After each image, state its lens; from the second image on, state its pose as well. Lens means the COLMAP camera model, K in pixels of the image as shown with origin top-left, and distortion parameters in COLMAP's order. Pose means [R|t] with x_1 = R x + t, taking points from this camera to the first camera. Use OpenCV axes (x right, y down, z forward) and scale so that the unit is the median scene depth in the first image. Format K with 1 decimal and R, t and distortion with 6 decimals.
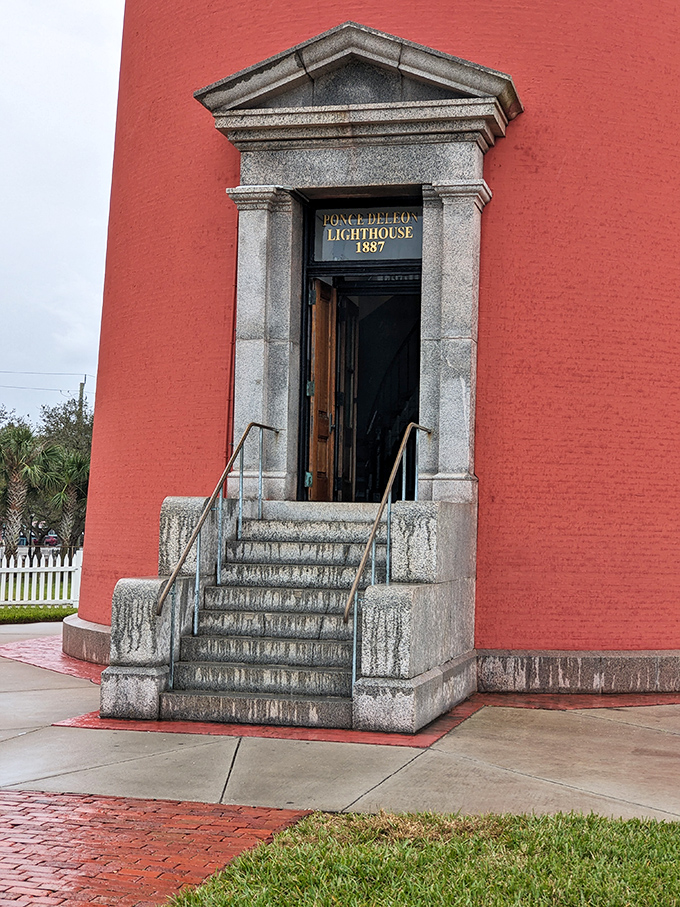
lens RADIAL K [[1397.7, 0, 340.0], [0, 1397.7, 453.5], [0, 0, 1]] dist [0.147890, 0.009676]
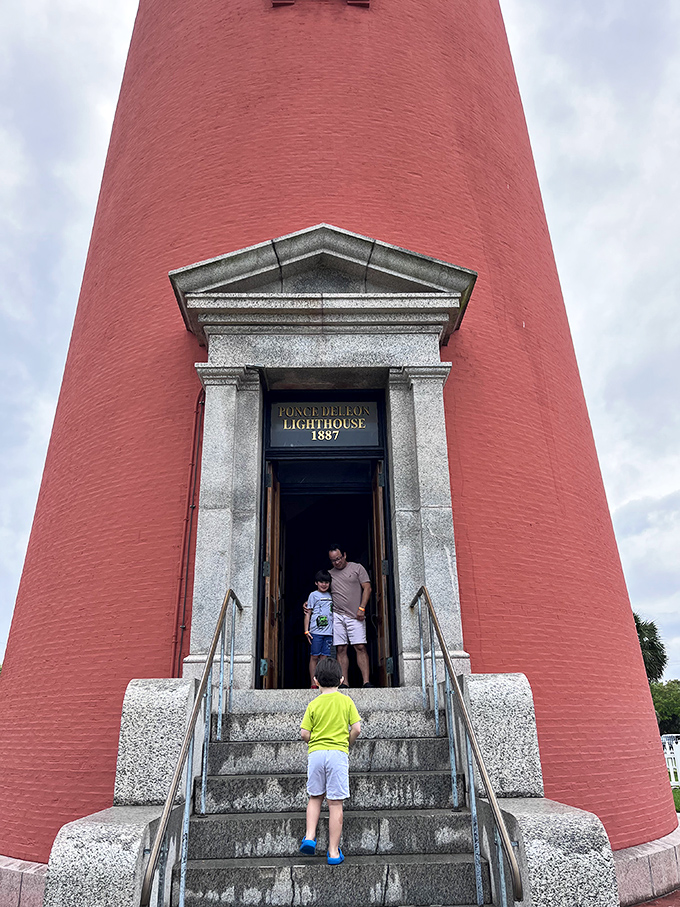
lens RADIAL K [[695.7, 0, 340.0], [0, 695.7, 453.5], [0, 0, 1]] dist [0.094030, -0.000069]
pose [[0.964757, 0.061864, 0.255767, -0.106241], [0.022083, 0.949509, -0.312961, 0.032478], [-0.262214, 0.307580, 0.914679, 0.541855]]
